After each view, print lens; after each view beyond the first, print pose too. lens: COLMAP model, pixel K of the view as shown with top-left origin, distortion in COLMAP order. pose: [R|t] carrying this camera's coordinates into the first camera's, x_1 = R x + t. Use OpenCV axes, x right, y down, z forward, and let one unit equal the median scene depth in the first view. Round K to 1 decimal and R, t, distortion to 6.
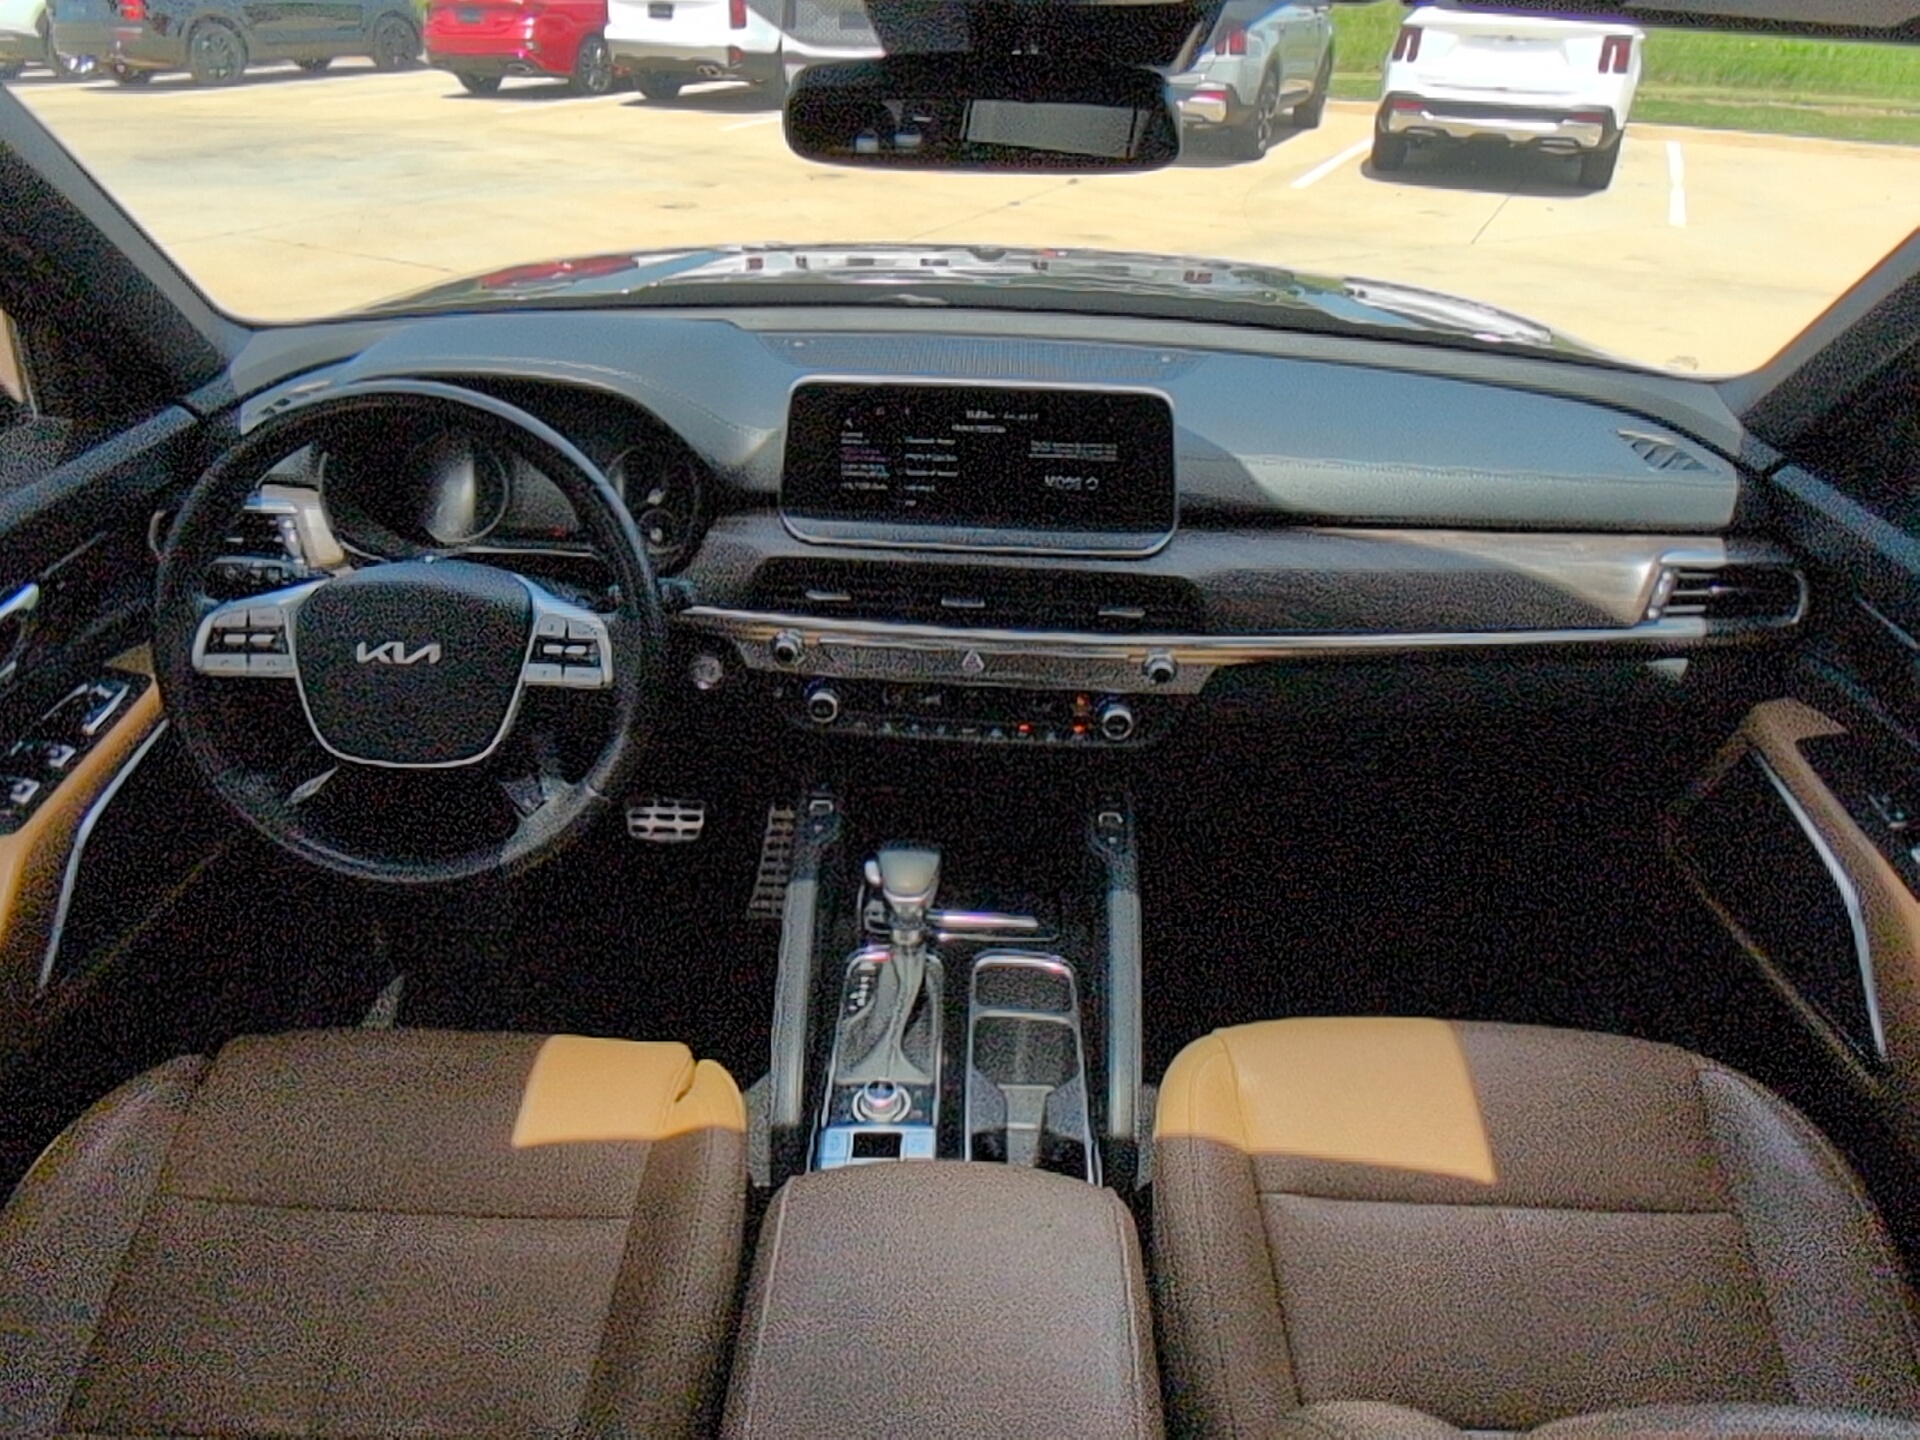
lens RADIAL K [[1291.2, 0, 964.4], [0, 1291.2, 708.4], [0, 0, 1]] dist [0.002246, -0.019816]
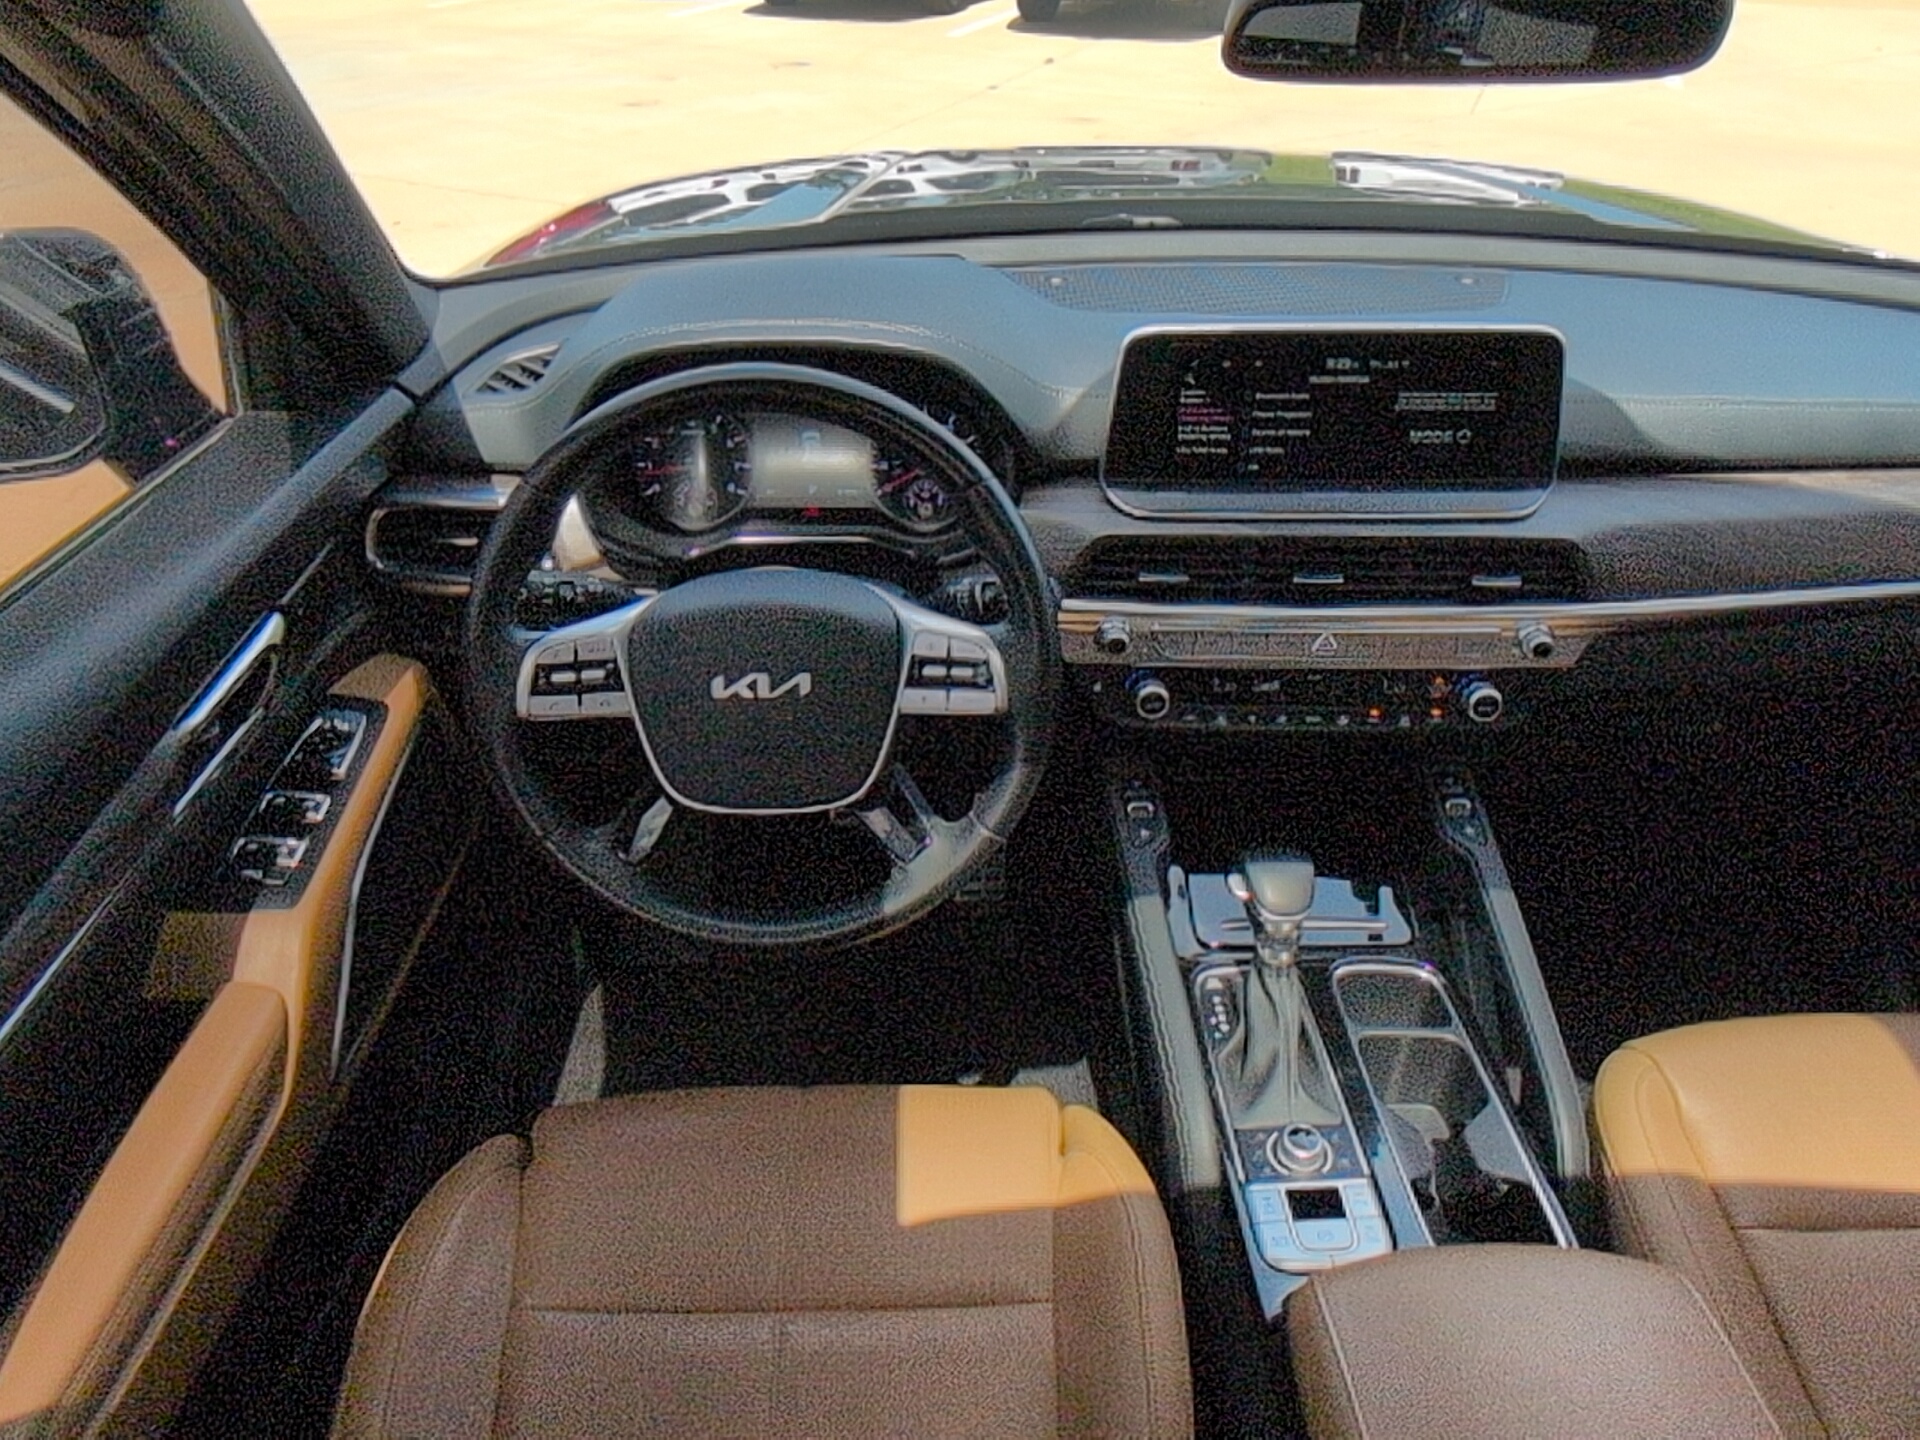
lens RADIAL K [[1291.2, 0, 954.4], [0, 1291.2, 711.0], [0, 0, 1]] dist [0.002246, -0.019816]
pose [[0.998572, -0.048383, 0.022660, -0.275128], [0.046455, 0.995790, 0.079018, -0.073312], [-0.026388, -0.077852, 0.996616, 0.117174]]
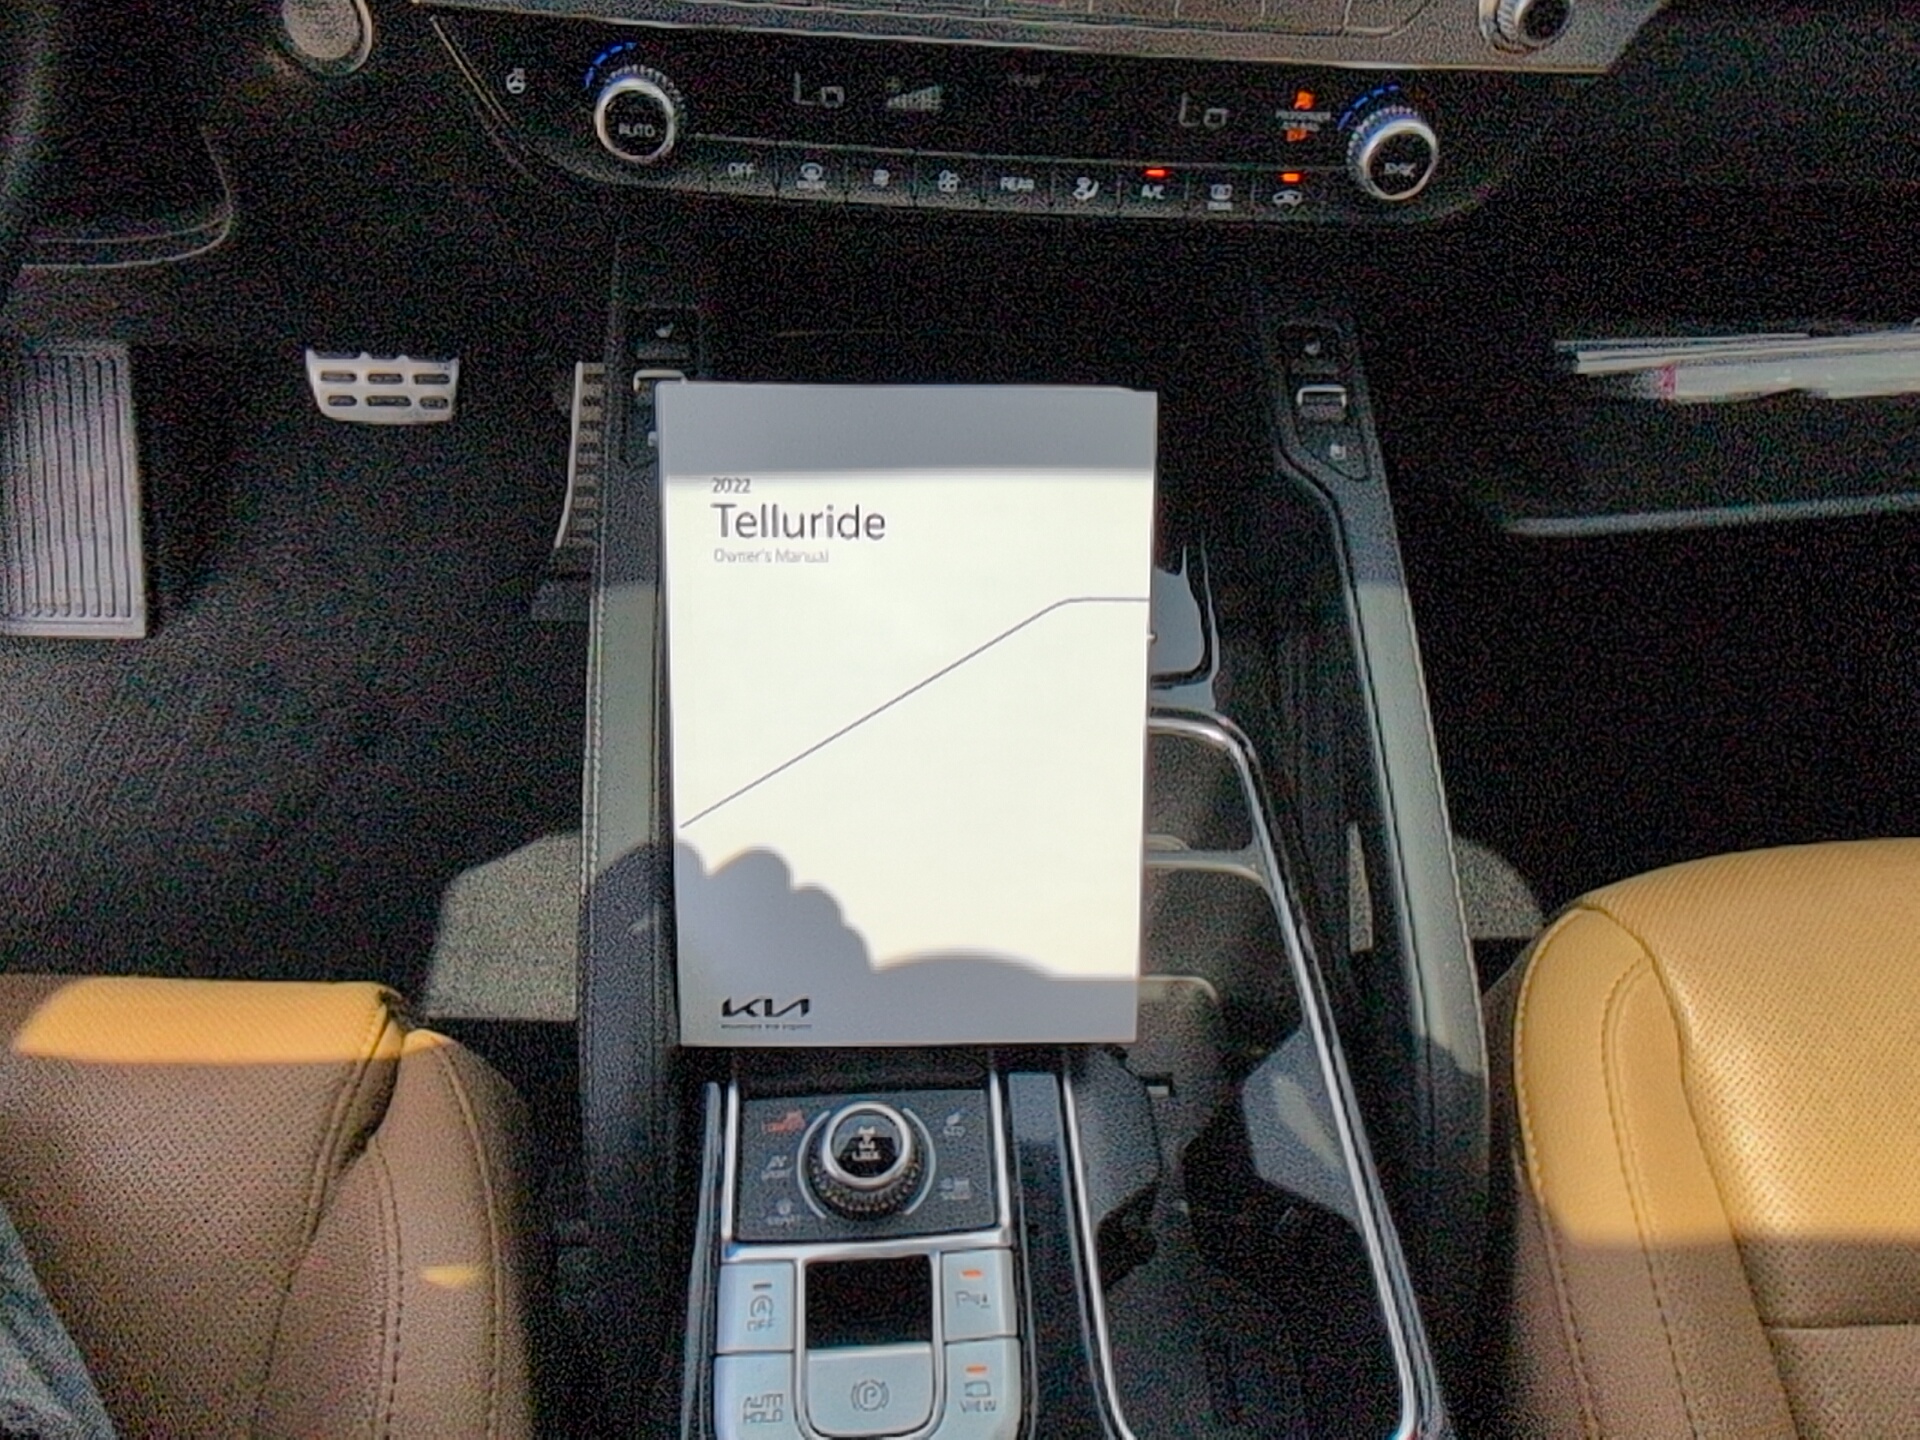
lens RADIAL K [[1327.5, 0, 960.5], [0, 1327.5, 720.2], [0, 0, 1]] dist [-0.010763, 0.016122]
pose [[0.995568, -0.040639, 0.084810, -0.057264], [0.007097, 0.931707, 0.363142, 0.023692], [-0.093775, -0.360931, 0.927866, 0.584966]]
